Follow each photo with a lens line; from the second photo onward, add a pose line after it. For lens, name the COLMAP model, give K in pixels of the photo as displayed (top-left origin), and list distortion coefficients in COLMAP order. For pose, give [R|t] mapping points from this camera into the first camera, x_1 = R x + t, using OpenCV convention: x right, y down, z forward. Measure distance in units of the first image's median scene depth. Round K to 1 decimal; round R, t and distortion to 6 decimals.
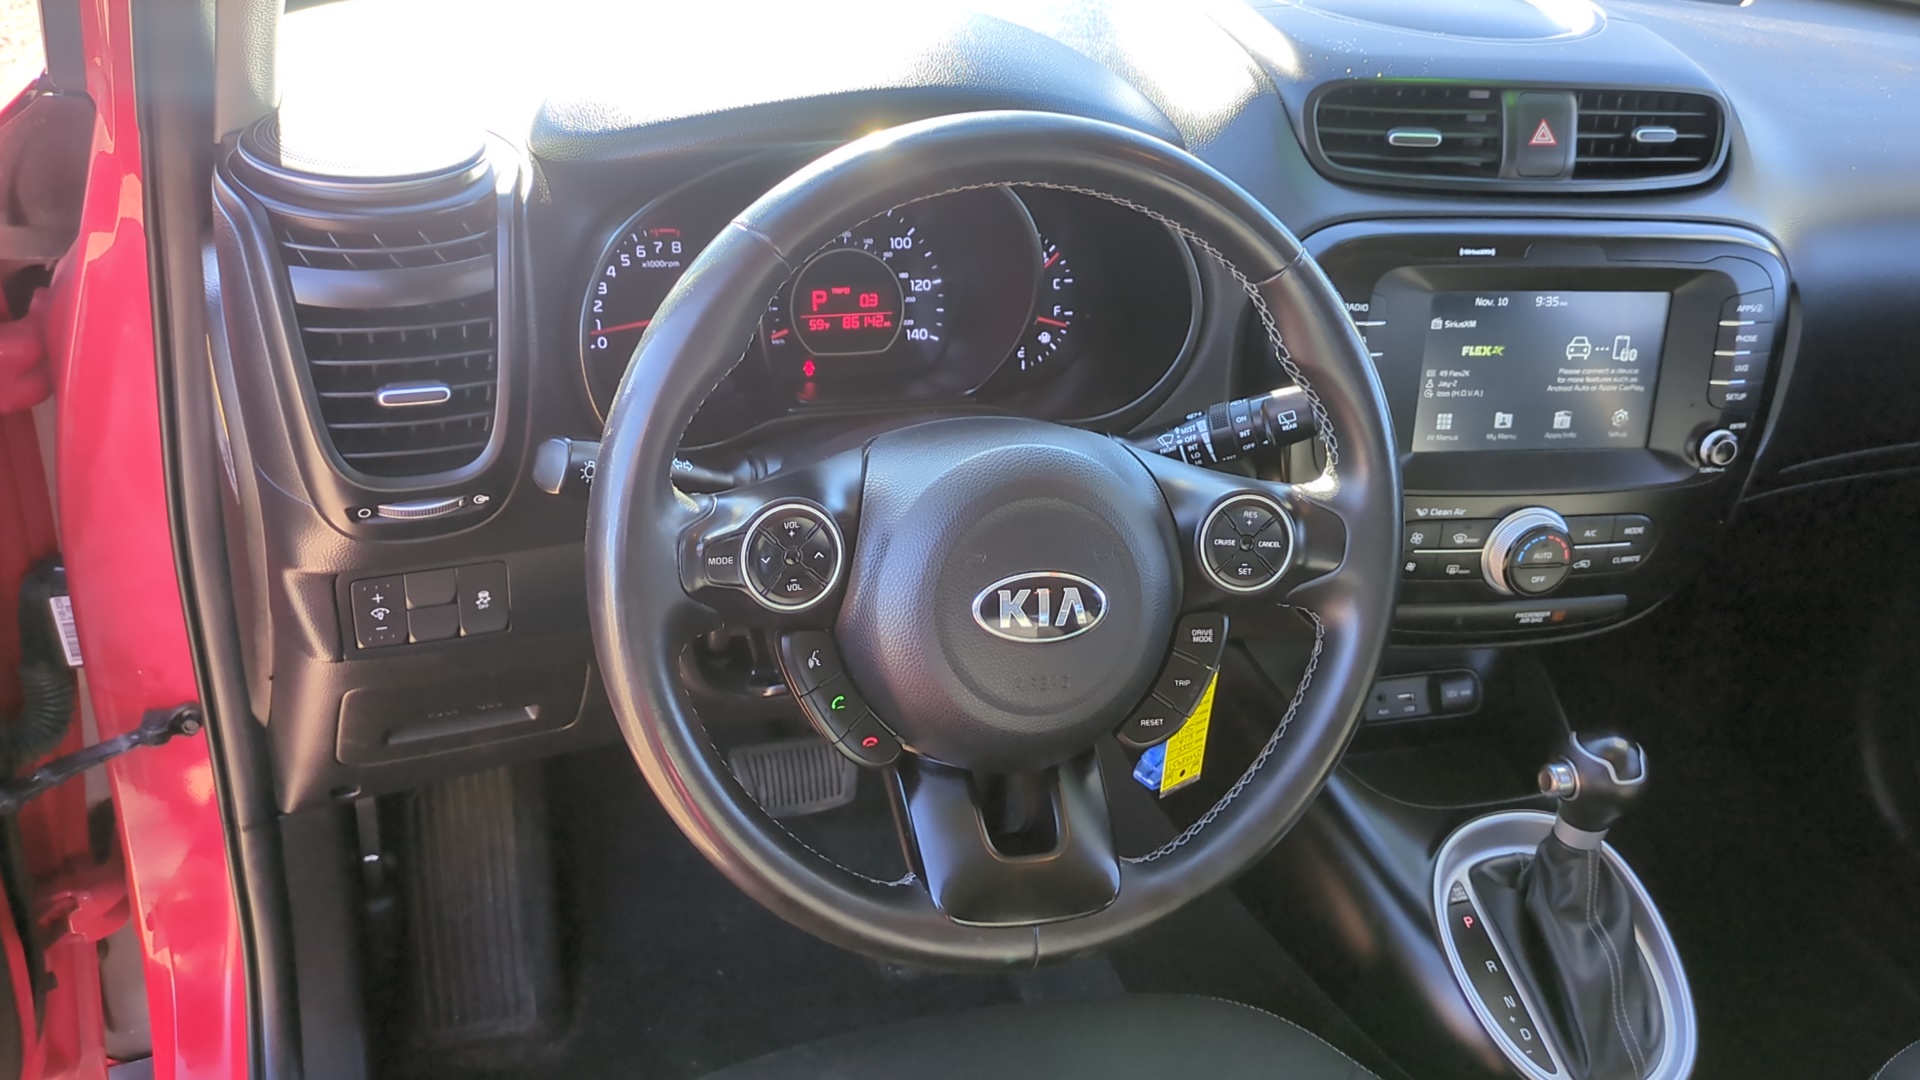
lens RADIAL K [[1676.9, 0, 978.0], [0, 1676.9, 544.3], [0, 0, 1]] dist [0.055550, -0.041658]
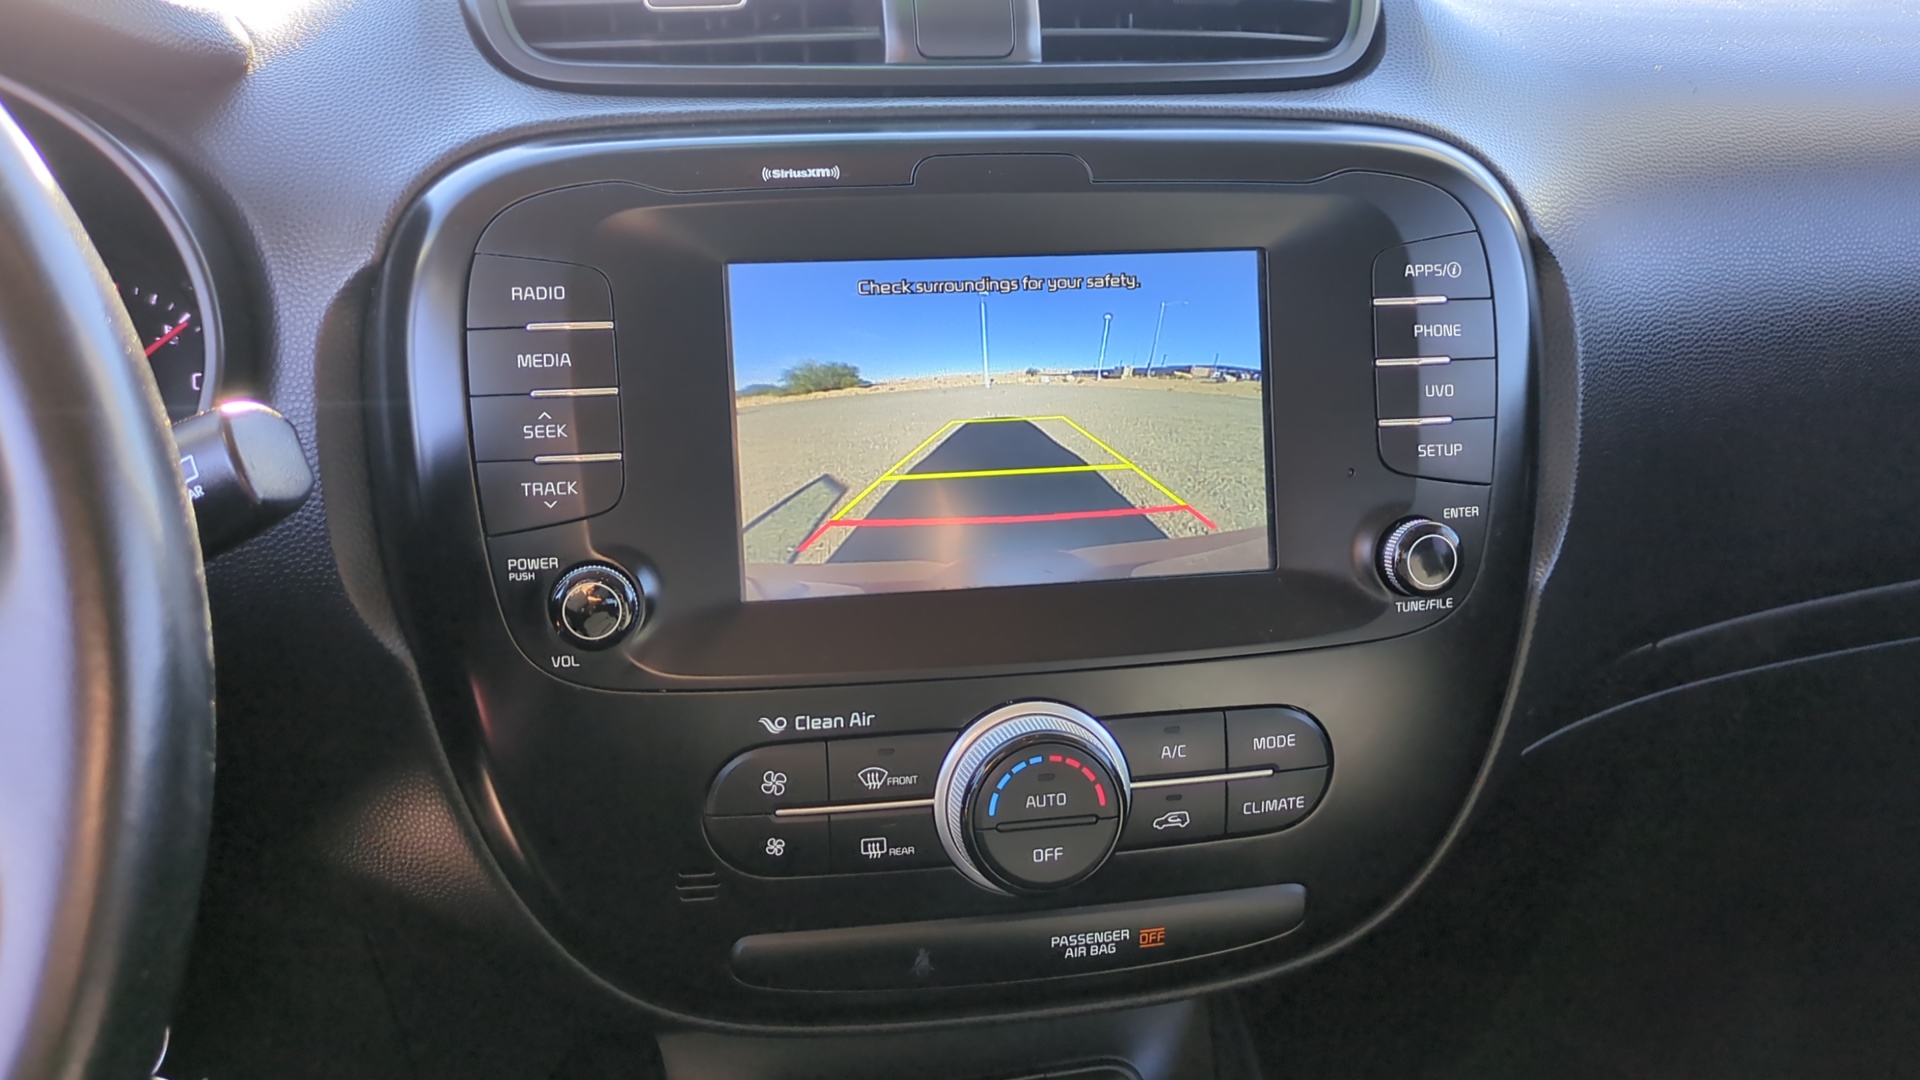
lens RADIAL K [[1676.9, 0, 975.7], [0, 1676.9, 539.9], [0, 0, 1]] dist [0.055550, -0.041658]
pose [[0.993388, -0.086072, -0.075975, 0.356668], [0.065297, 0.967887, -0.242758, 0.048103], [0.094430, 0.236192, 0.967107, 0.534738]]
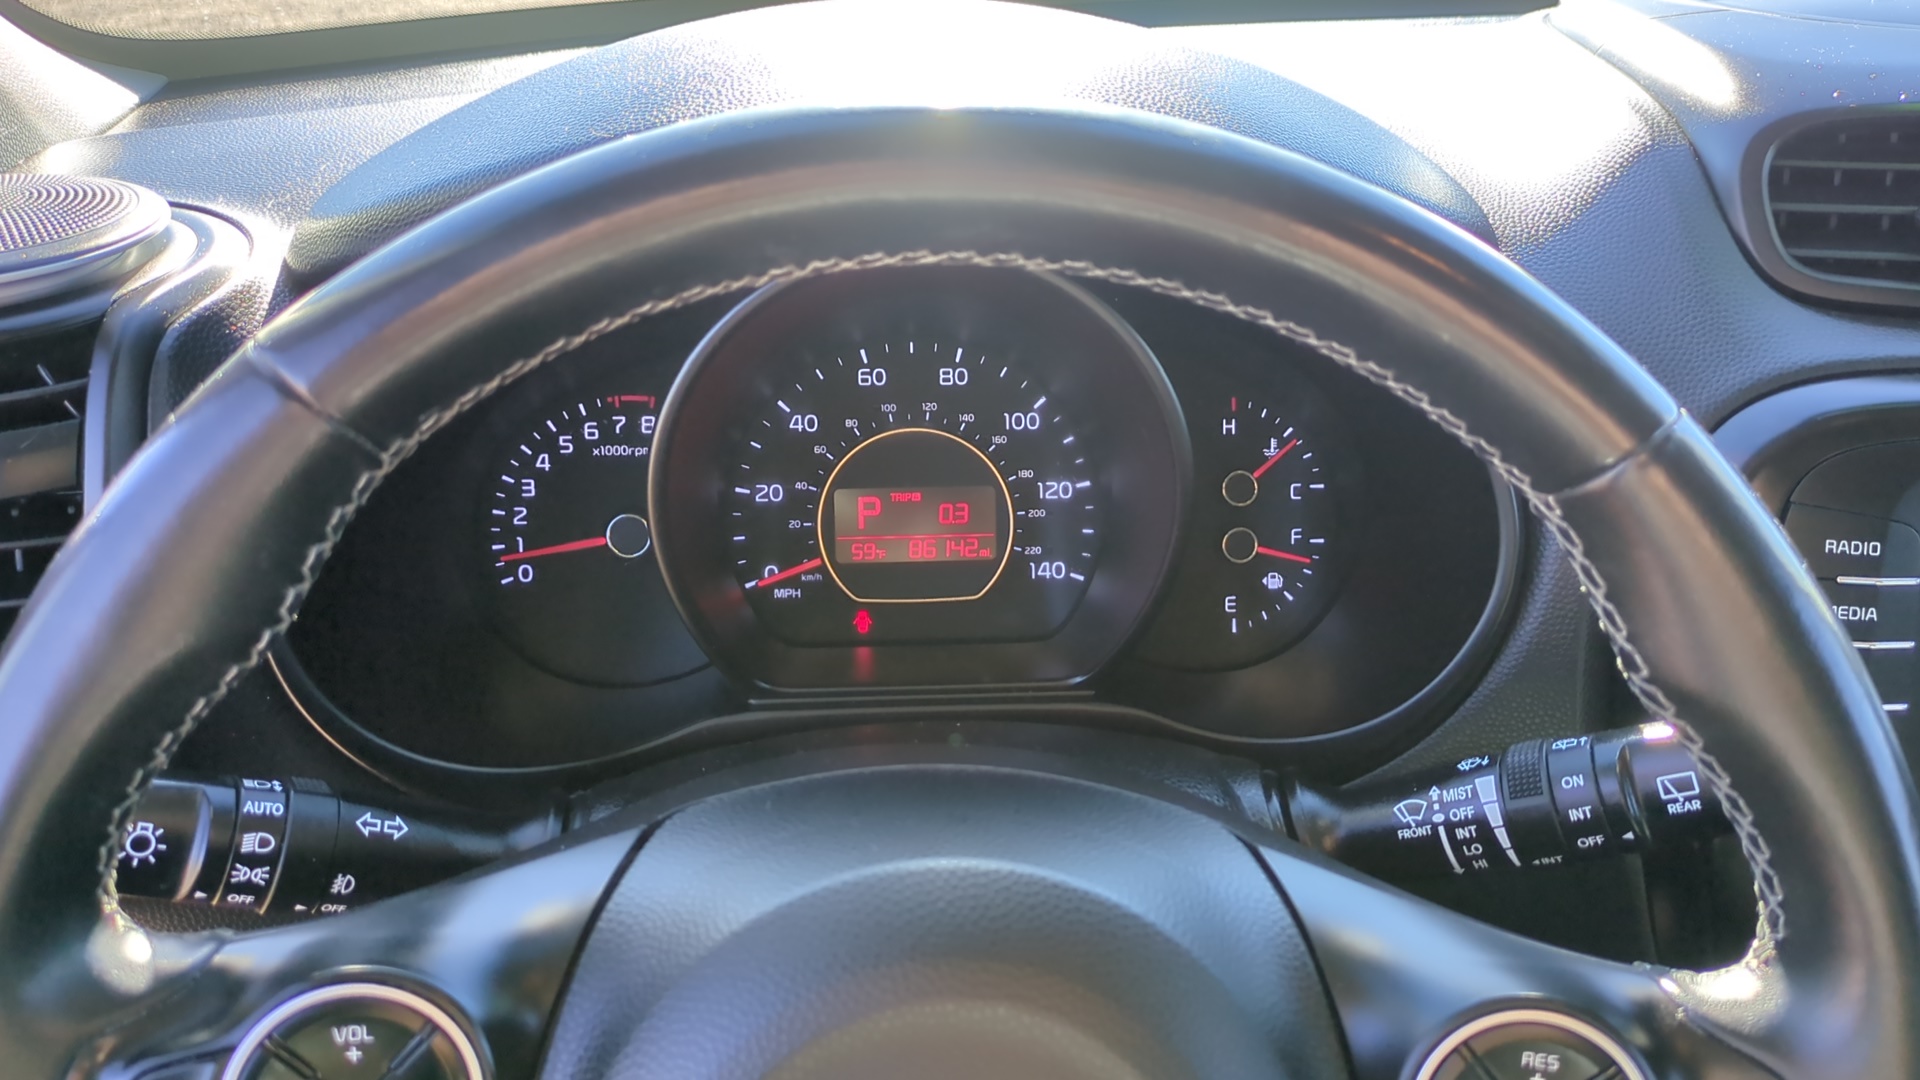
lens RADIAL K [[1676.9, 0, 975.4], [0, 1676.9, 531.6], [0, 0, 1]] dist [0.055550, -0.041658]
pose [[0.959214, 0.021078, -0.281893, 0.112175], [-0.057410, 0.990960, -0.121256, -0.067025], [0.276789, 0.132494, 0.951753, 0.435292]]
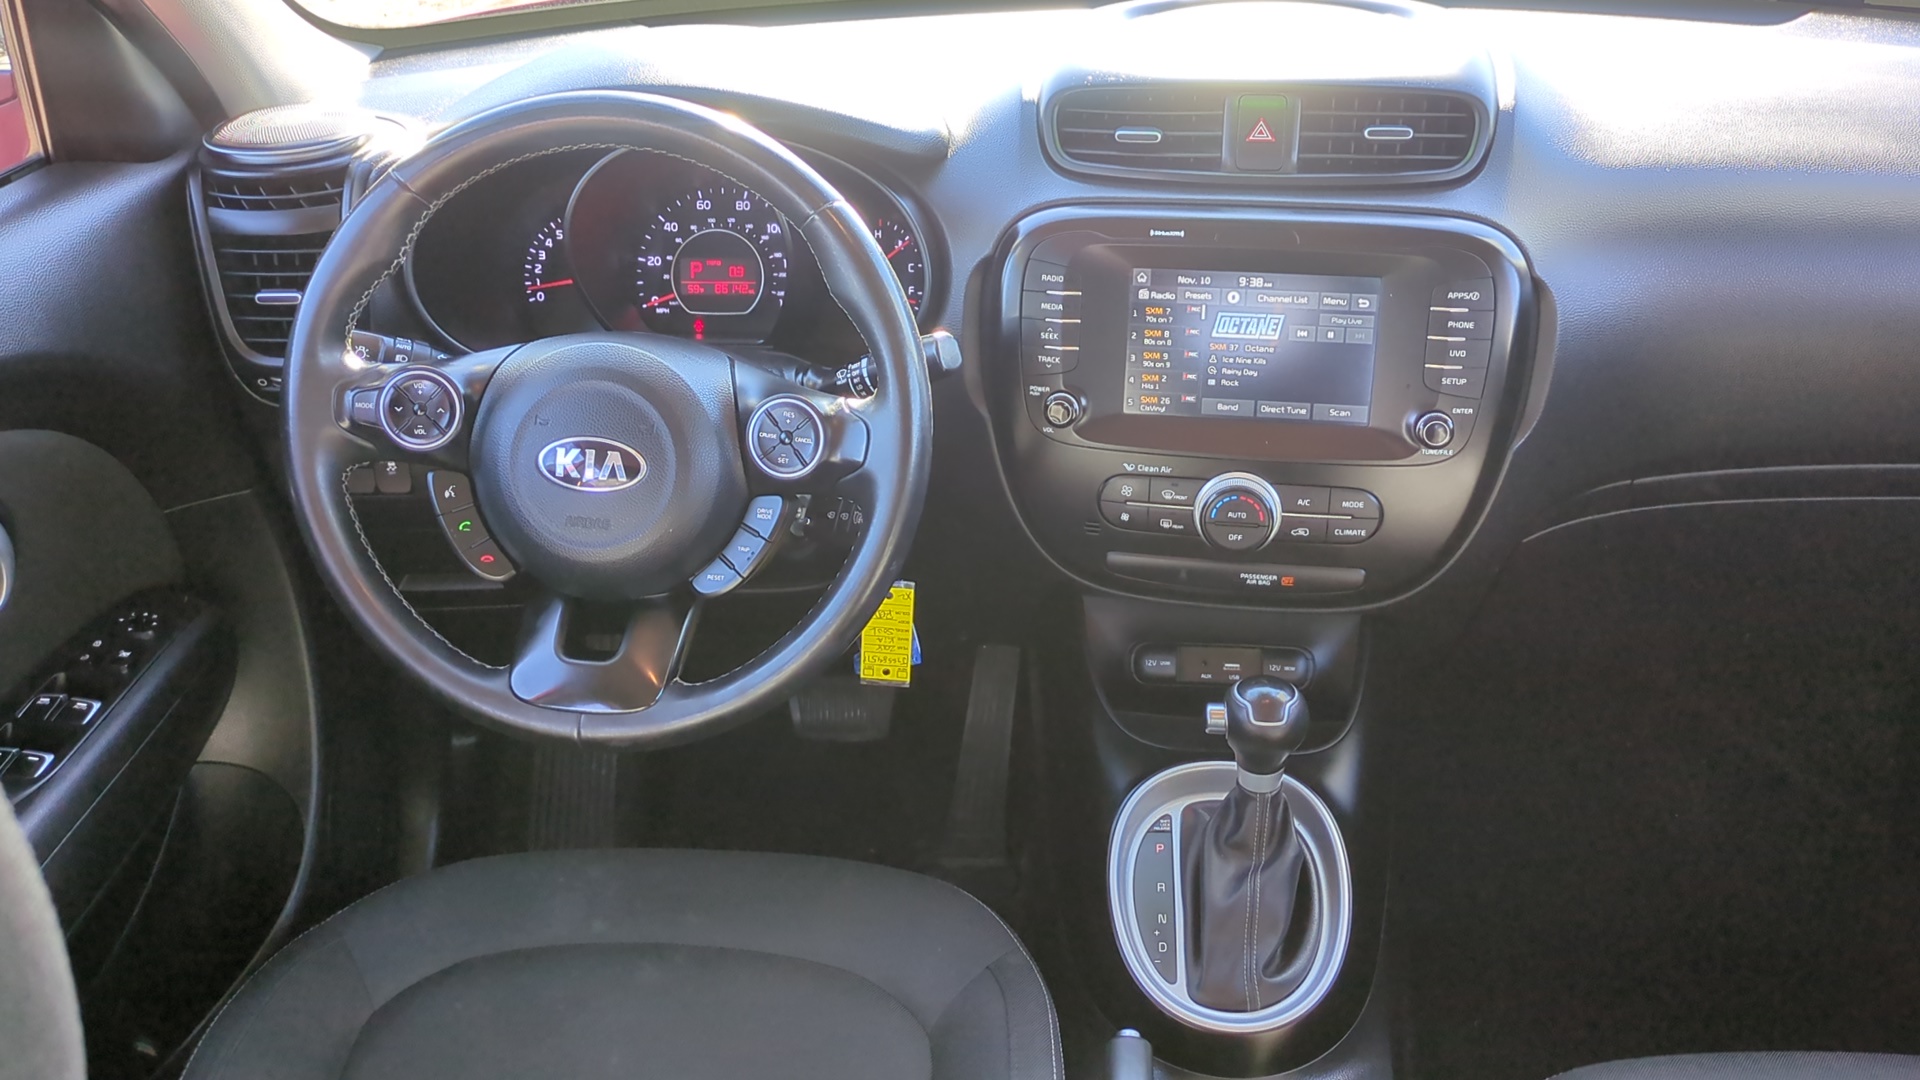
lens RADIAL K [[1676.9, 0, 968.1], [0, 1676.9, 548.1], [0, 0, 1]] dist [0.055550, -0.041658]
pose [[0.912420, 0.083624, -0.400621, 0.611751], [-0.108313, 0.993338, -0.039340, 0.089236], [0.394663, 0.079287, 0.915399, -0.057551]]
